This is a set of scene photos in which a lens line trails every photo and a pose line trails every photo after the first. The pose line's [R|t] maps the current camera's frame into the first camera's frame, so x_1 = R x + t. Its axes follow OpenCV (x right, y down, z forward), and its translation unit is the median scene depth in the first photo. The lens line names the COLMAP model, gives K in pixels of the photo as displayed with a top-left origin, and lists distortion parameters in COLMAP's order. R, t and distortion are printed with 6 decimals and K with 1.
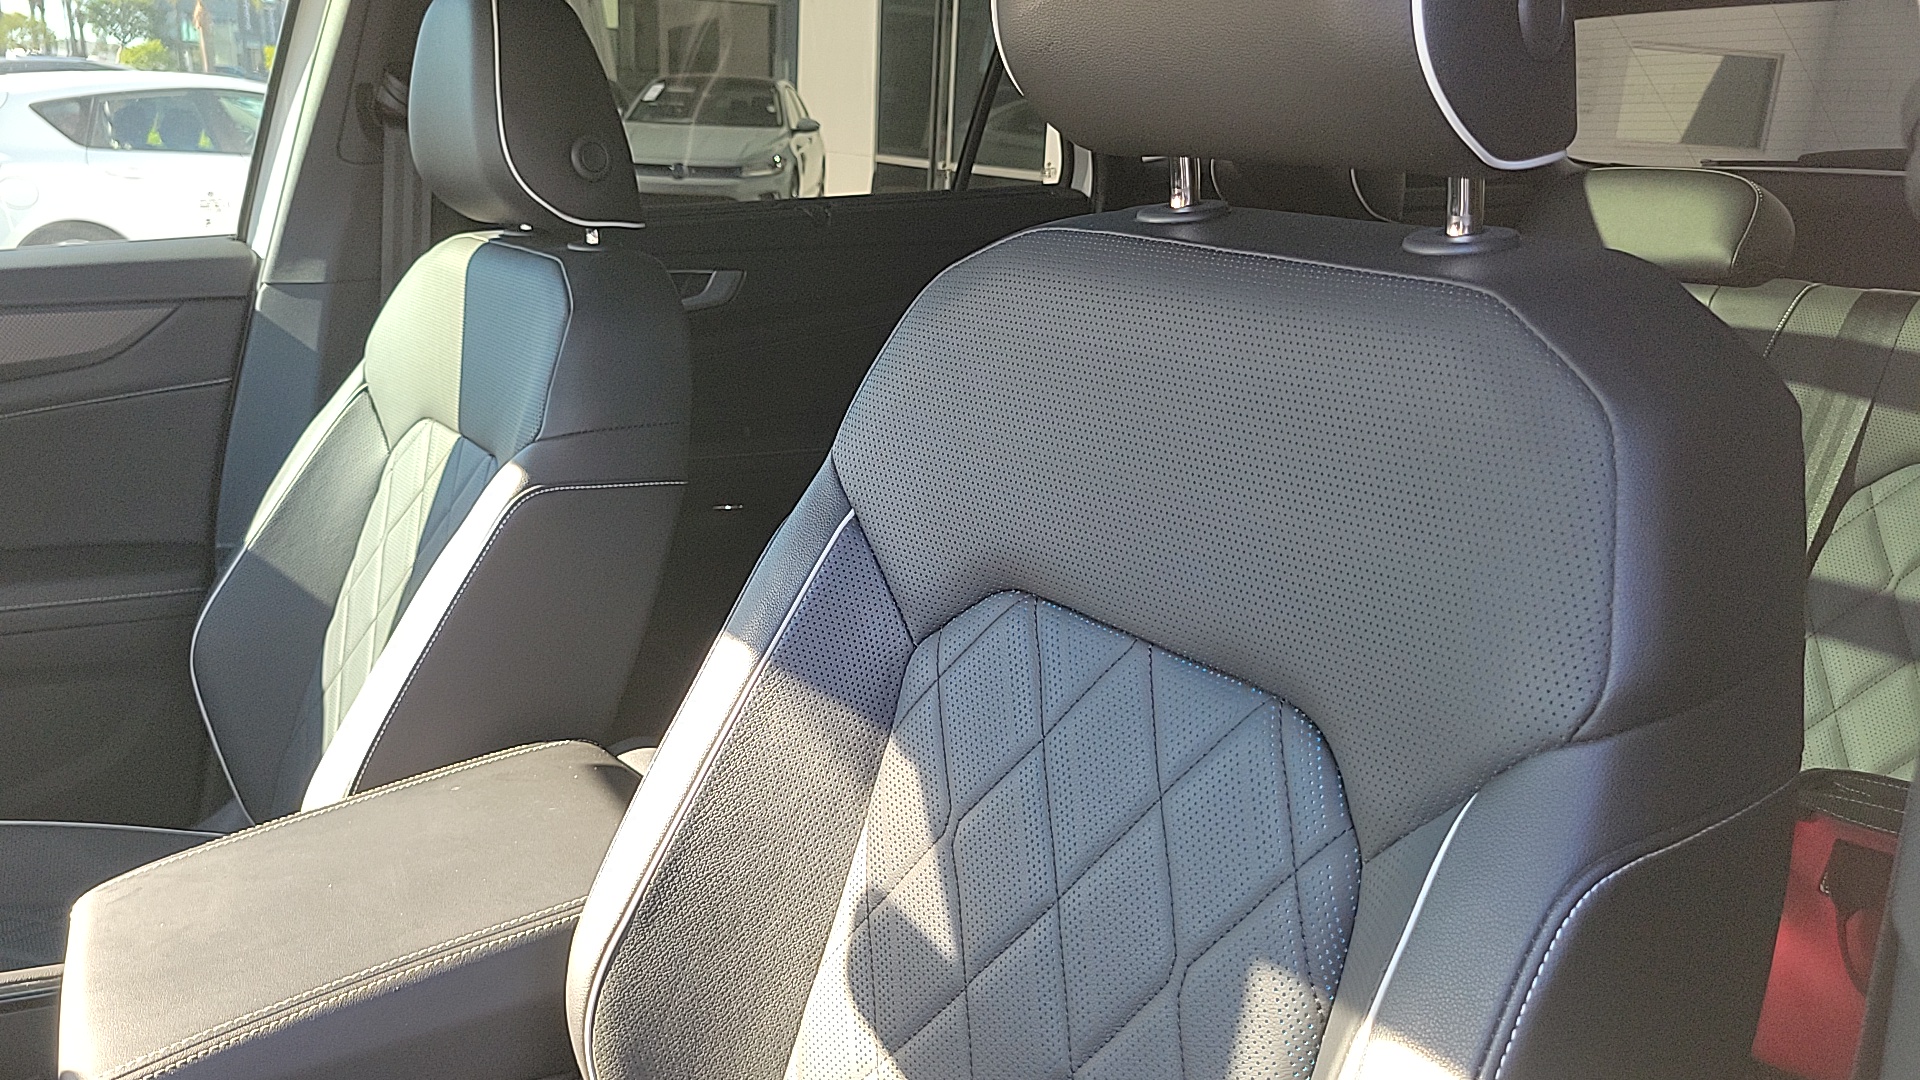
lens RADIAL K [[1450.2, 0, 950.0], [0, 1450.2, 534.4], [0, 0, 1]] dist [0.032722, -0.016325]
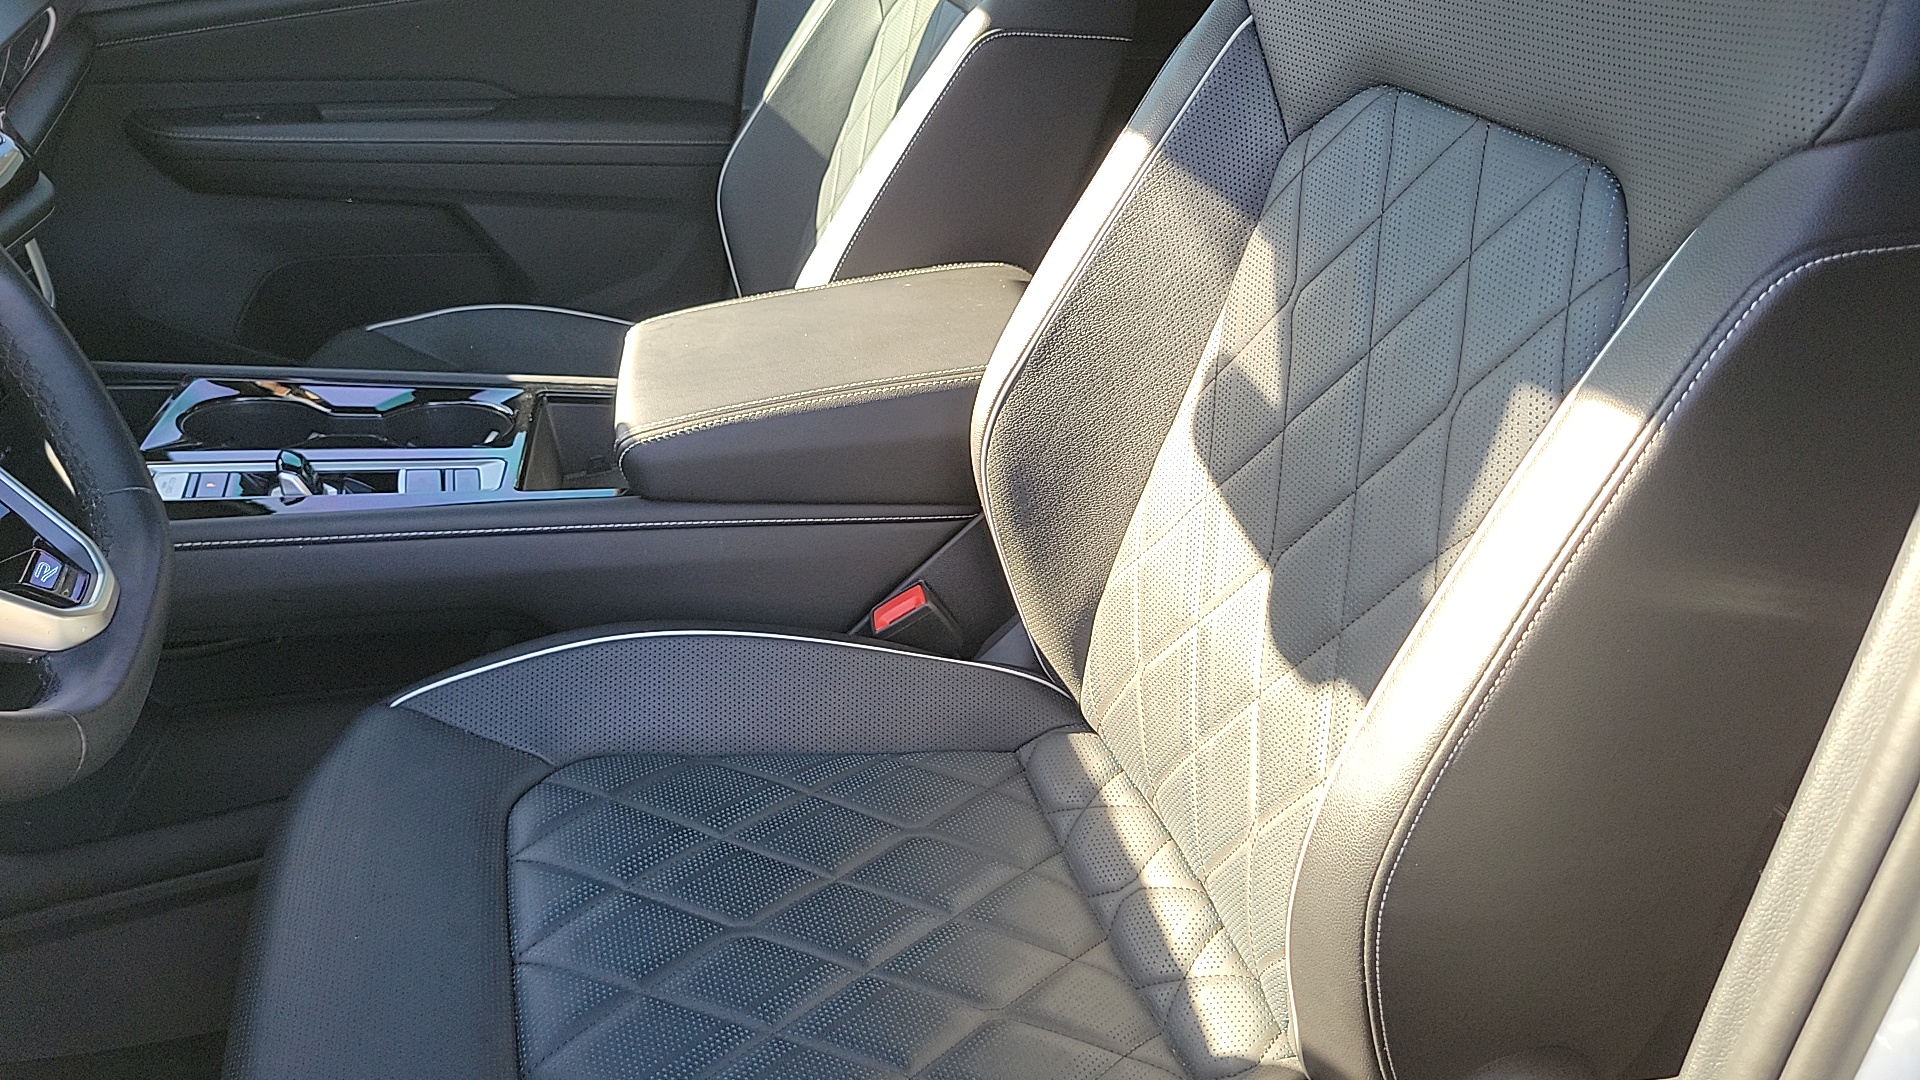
lens RADIAL K [[1450.2, 0, 950.0], [0, 1450.2, 534.4], [0, 0, 1]] dist [0.032722, -0.016325]
pose [[0.942132, 0.150465, -0.299579, 0.110301], [-0.083906, 0.971012, 0.223822, 0.139741], [0.324572, -0.185733, 0.927446, -0.179425]]
